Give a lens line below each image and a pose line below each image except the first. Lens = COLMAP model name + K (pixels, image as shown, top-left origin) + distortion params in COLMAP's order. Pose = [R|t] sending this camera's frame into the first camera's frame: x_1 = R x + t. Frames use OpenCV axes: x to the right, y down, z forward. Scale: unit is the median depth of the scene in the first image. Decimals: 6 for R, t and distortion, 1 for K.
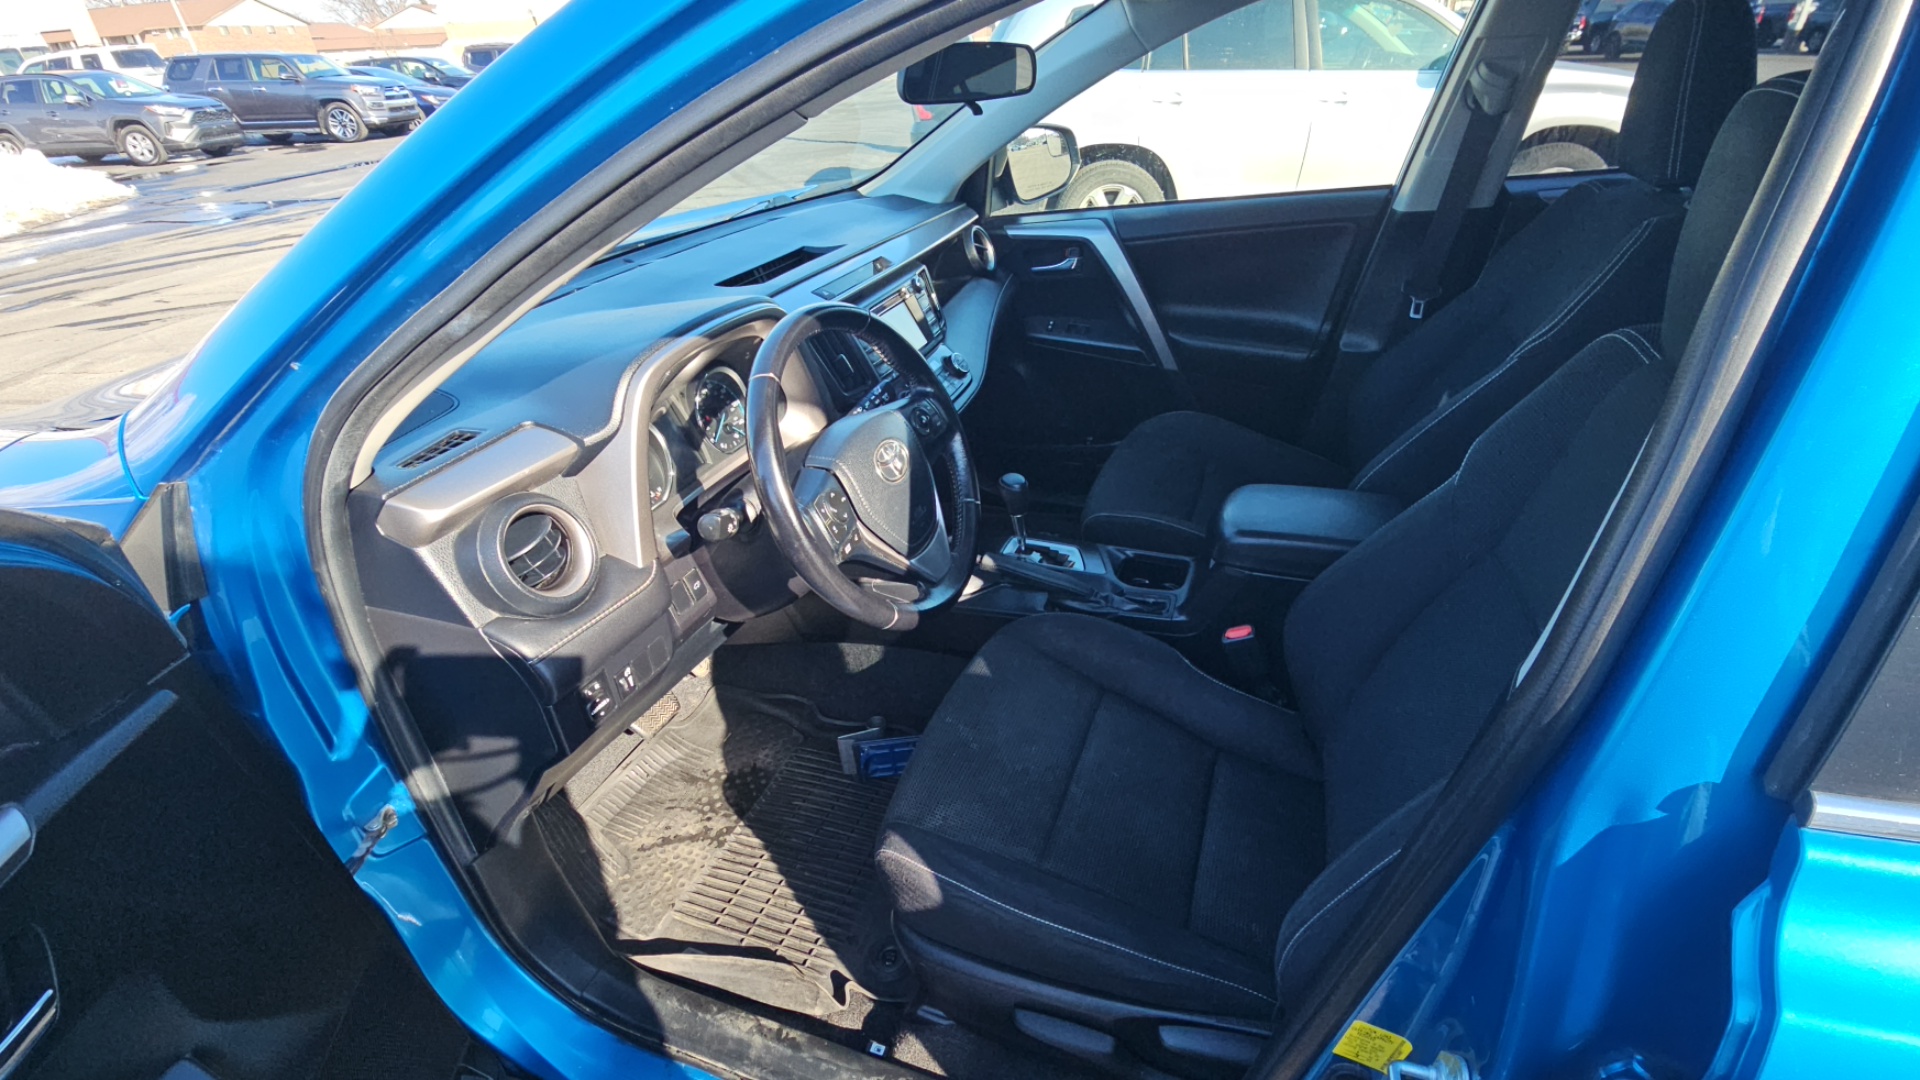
lens RADIAL K [[863.5, 0, 971.5], [0, 863.5, 532.5], [0, 0, 1]] dist [0.008492, -0.007086]
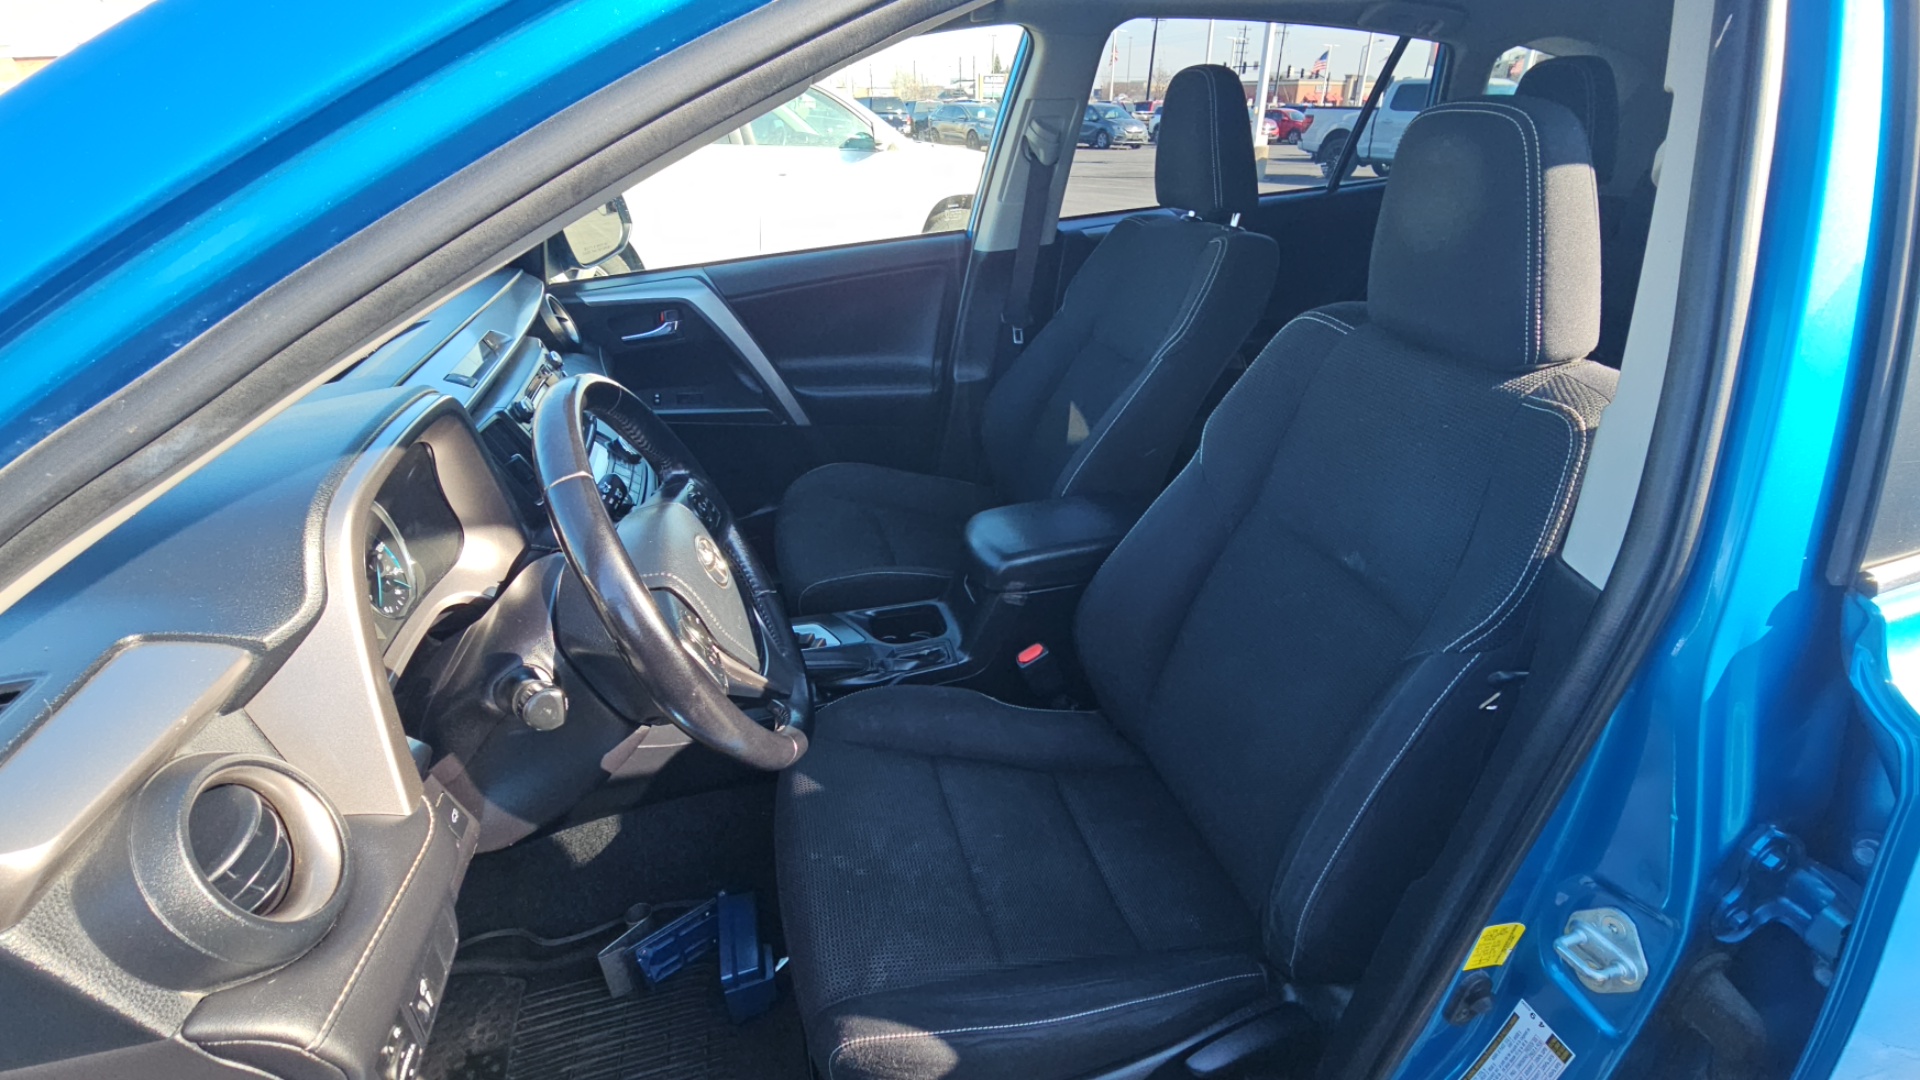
lens RADIAL K [[863.5, 0, 962.1], [0, 863.5, 538.2], [0, 0, 1]] dist [0.008492, -0.007086]
pose [[0.807569, -0.221059, 0.546777, -0.240859], [0.261391, 0.965224, 0.004170, -0.033920], [-0.528684, 0.139554, 0.837268, 0.160193]]
